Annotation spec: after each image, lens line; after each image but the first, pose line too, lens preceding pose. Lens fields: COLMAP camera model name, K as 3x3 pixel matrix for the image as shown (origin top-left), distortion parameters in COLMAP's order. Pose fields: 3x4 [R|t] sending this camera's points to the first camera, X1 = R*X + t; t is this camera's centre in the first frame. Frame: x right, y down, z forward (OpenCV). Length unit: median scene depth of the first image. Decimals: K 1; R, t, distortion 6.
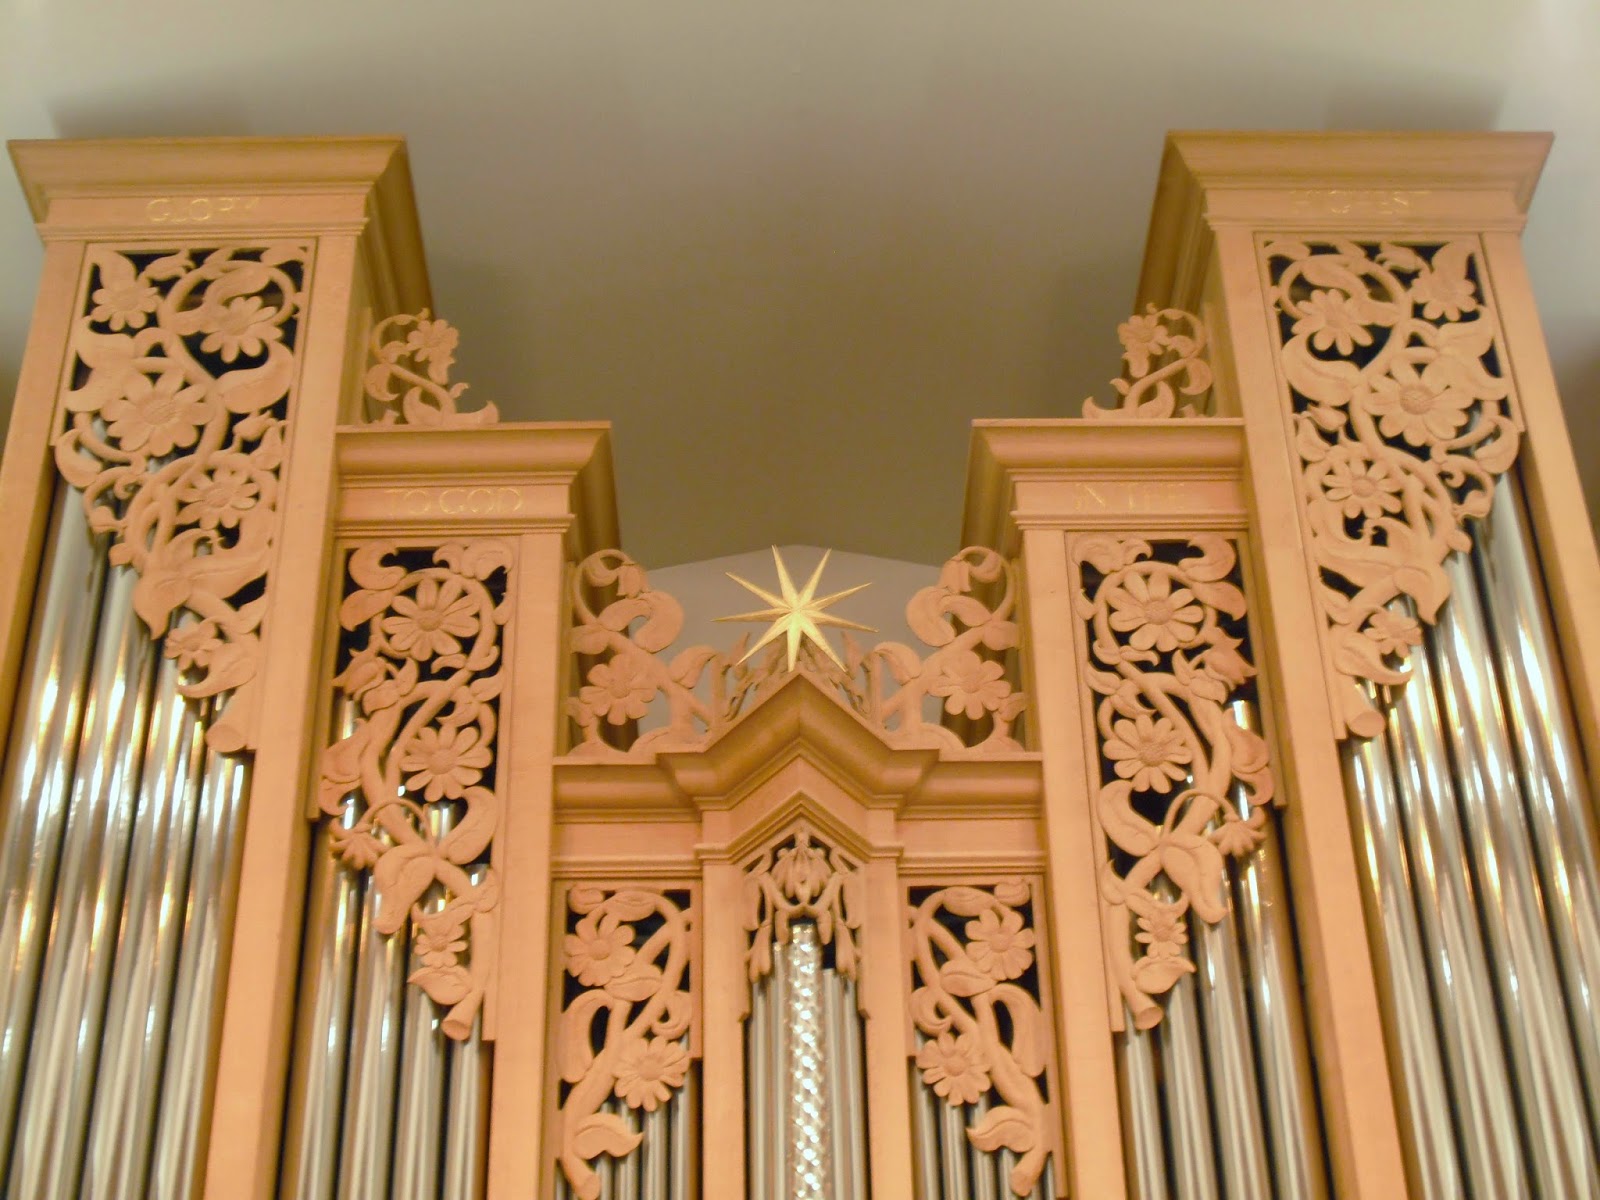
lens RADIAL K [[2410.4, 0, 832.4], [0, 2410.4, 602.0], [0, 0, 1]] dist [-0.094584, 0.083678]
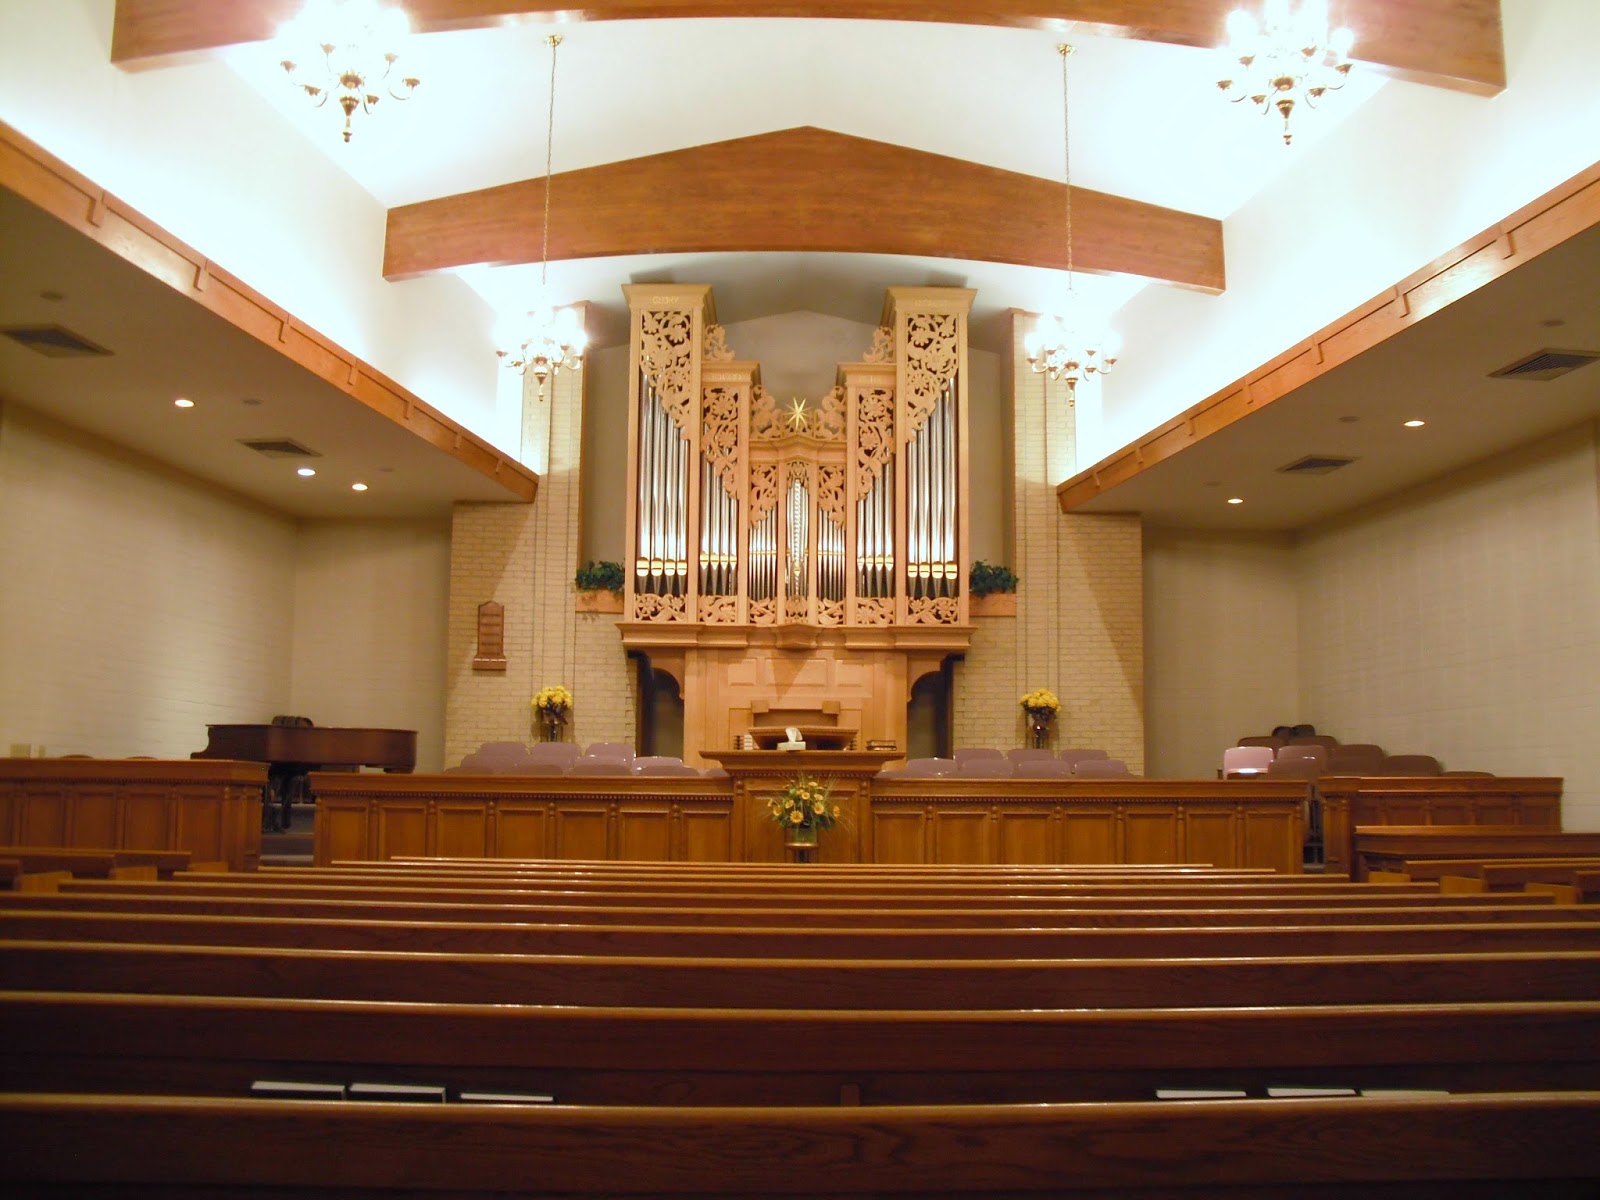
lens RADIAL K [[1633.9, 0, 830.6], [0, 1633.9, 593.3], [0, 0, 1]] dist [-0.202564, 0.171298]
pose [[0.999477, 0.032272, 0.002000, 0.054184], [-0.029572, 0.887323, 0.460199, -1.157051], [0.013077, -0.460017, 0.887814, -2.045333]]
